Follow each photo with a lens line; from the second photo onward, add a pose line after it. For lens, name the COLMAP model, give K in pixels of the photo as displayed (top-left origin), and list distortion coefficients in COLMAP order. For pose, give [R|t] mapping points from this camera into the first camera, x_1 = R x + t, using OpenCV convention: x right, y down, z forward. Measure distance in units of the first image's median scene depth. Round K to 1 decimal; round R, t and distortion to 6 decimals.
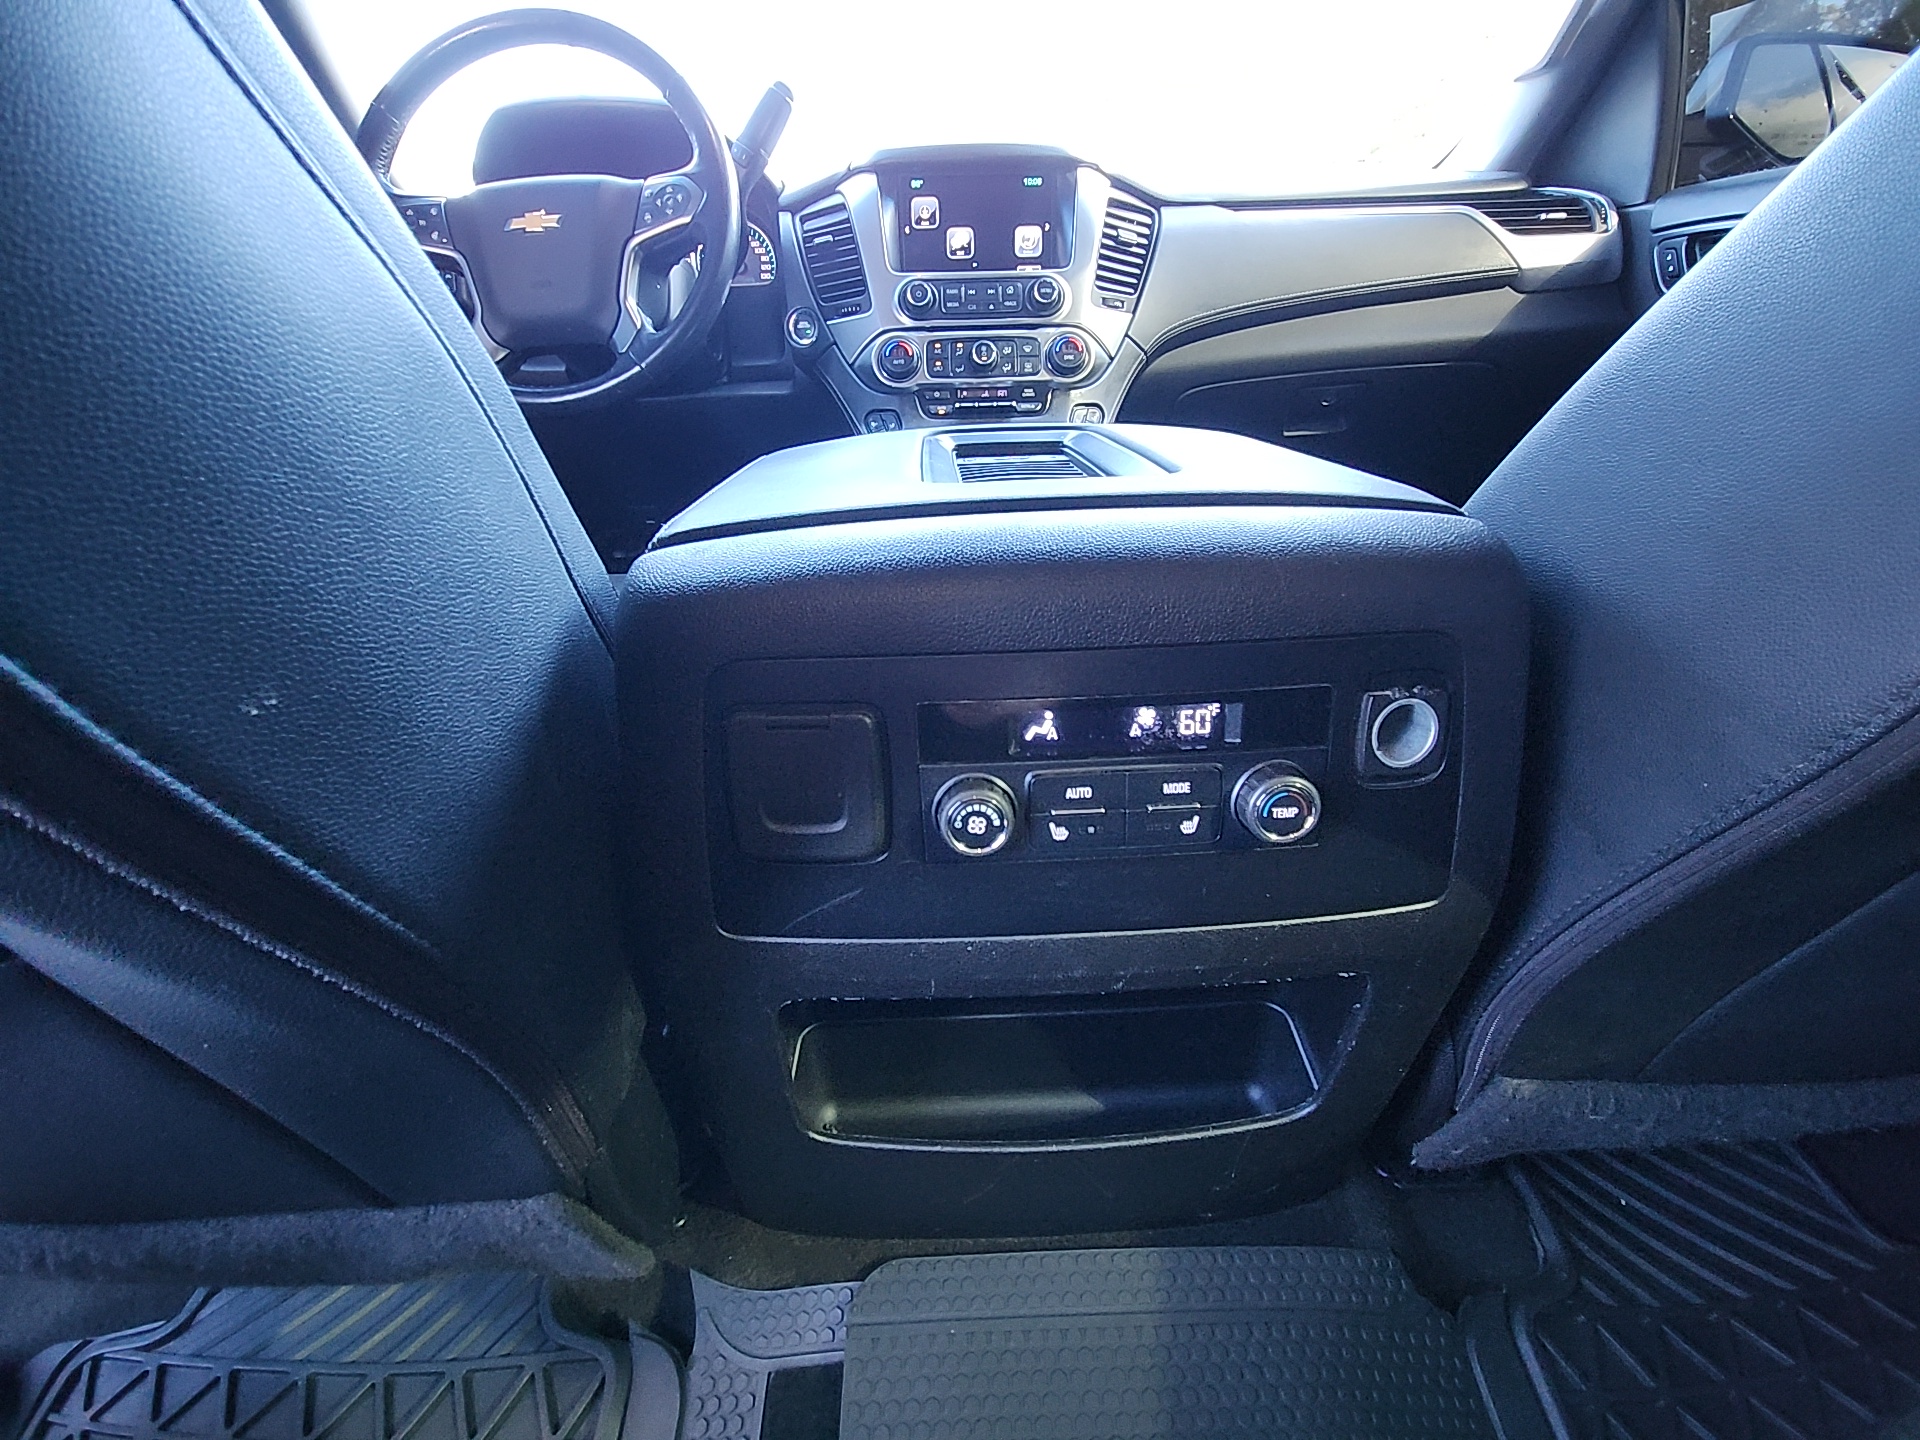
lens RADIAL K [[771.1, 0, 956.4], [0, 771.1, 714.0], [0, 0, 1]] dist [0.014477, -0.011386]
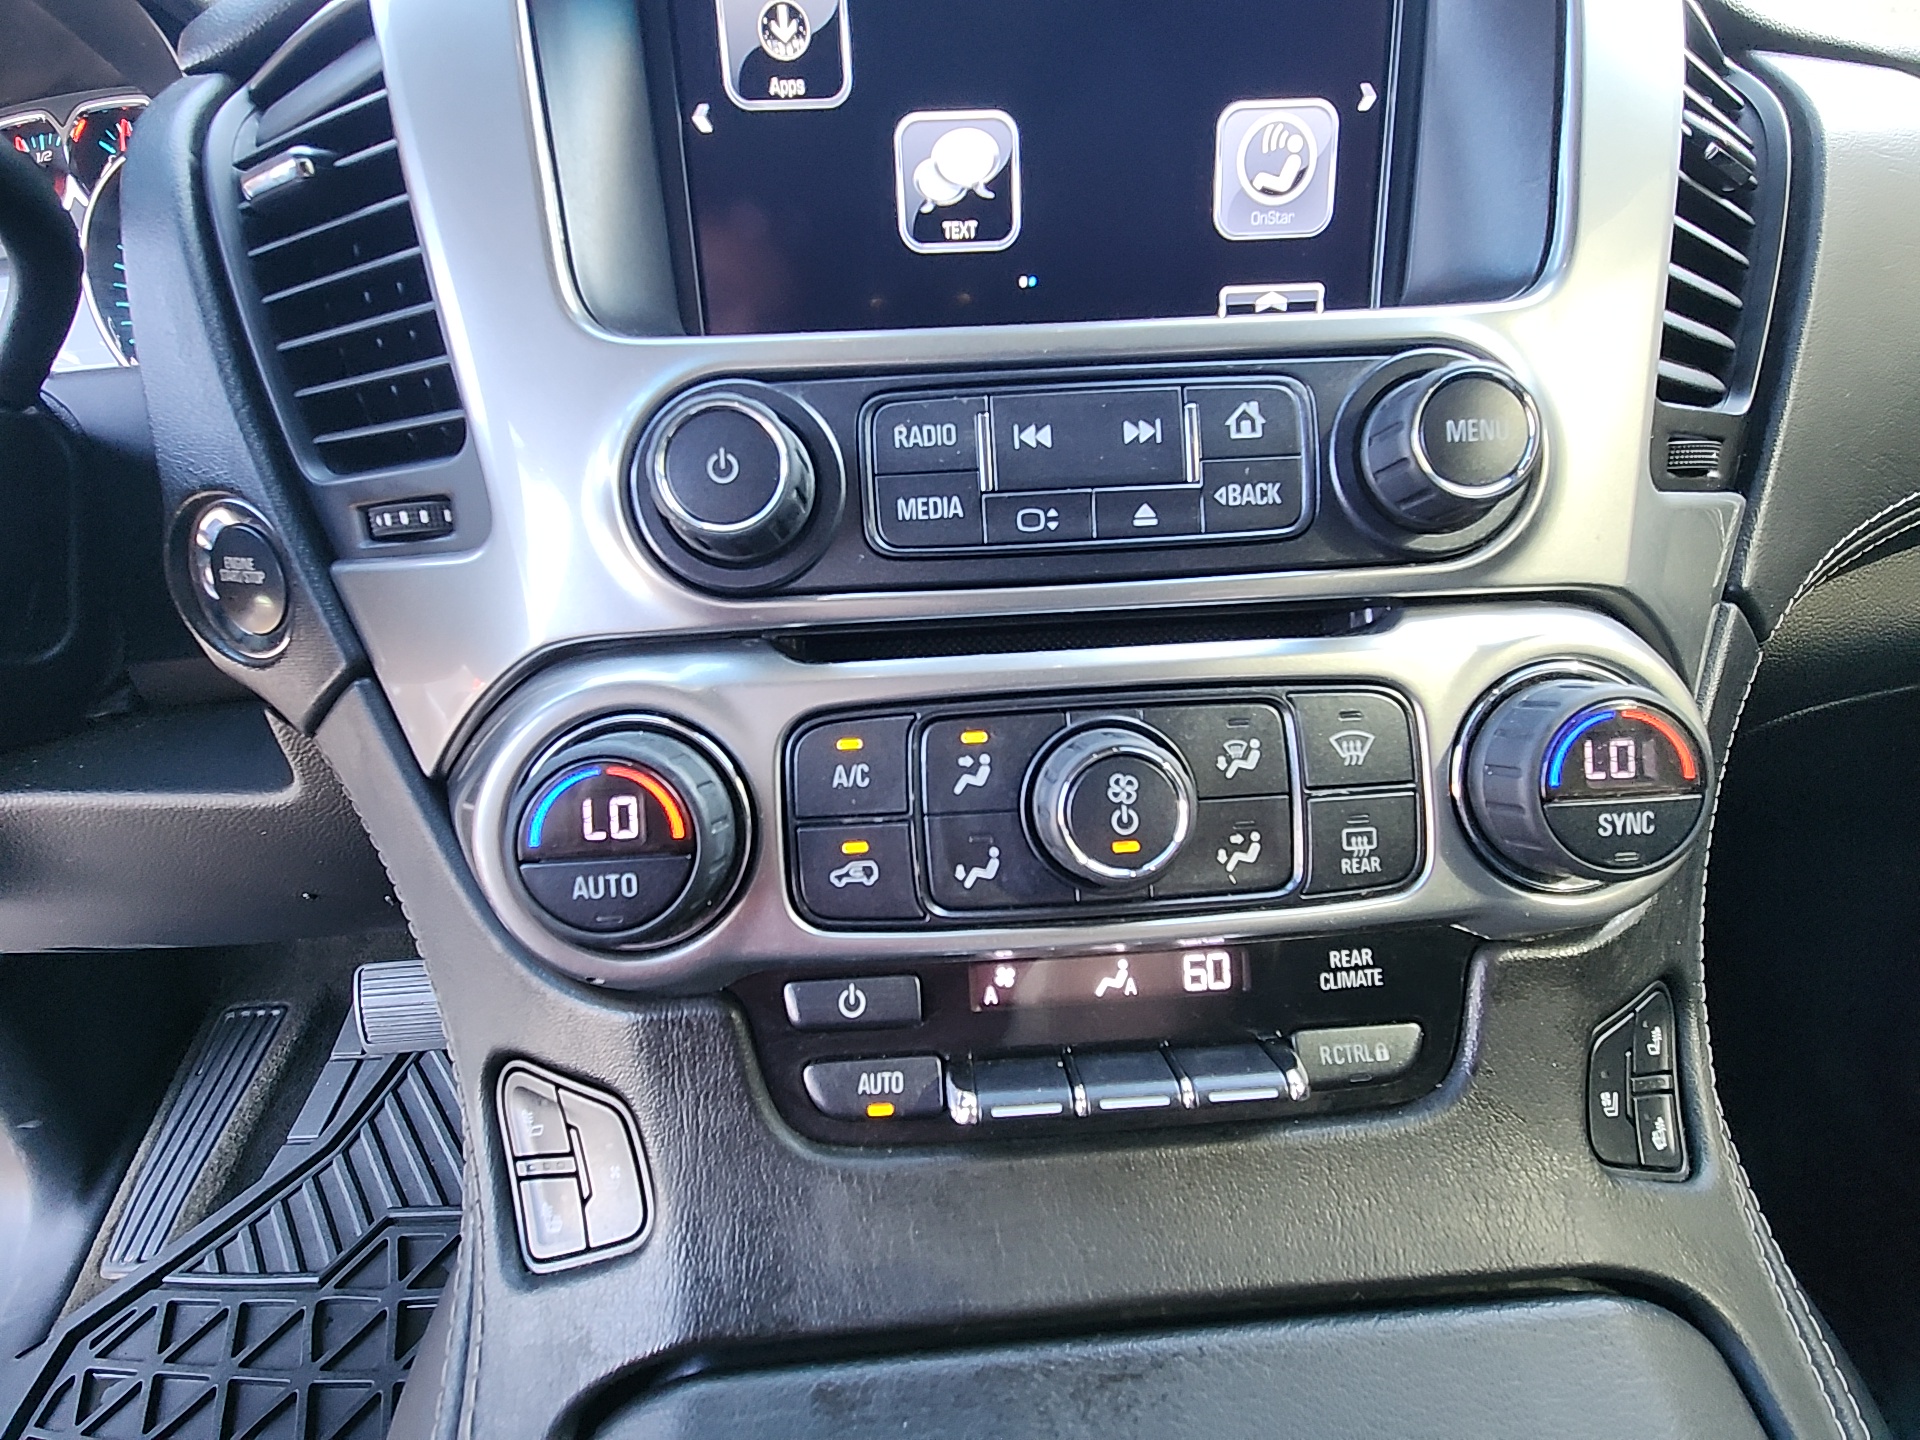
lens RADIAL K [[771.1, 0, 952.5], [0, 771.1, 714.8], [0, 0, 1]] dist [0.014477, -0.011386]
pose [[0.999654, -0.021786, 0.014773, -0.002933], [0.021749, 0.999760, 0.002671, -0.465963], [-0.014827, -0.002349, 0.999887, 0.792870]]
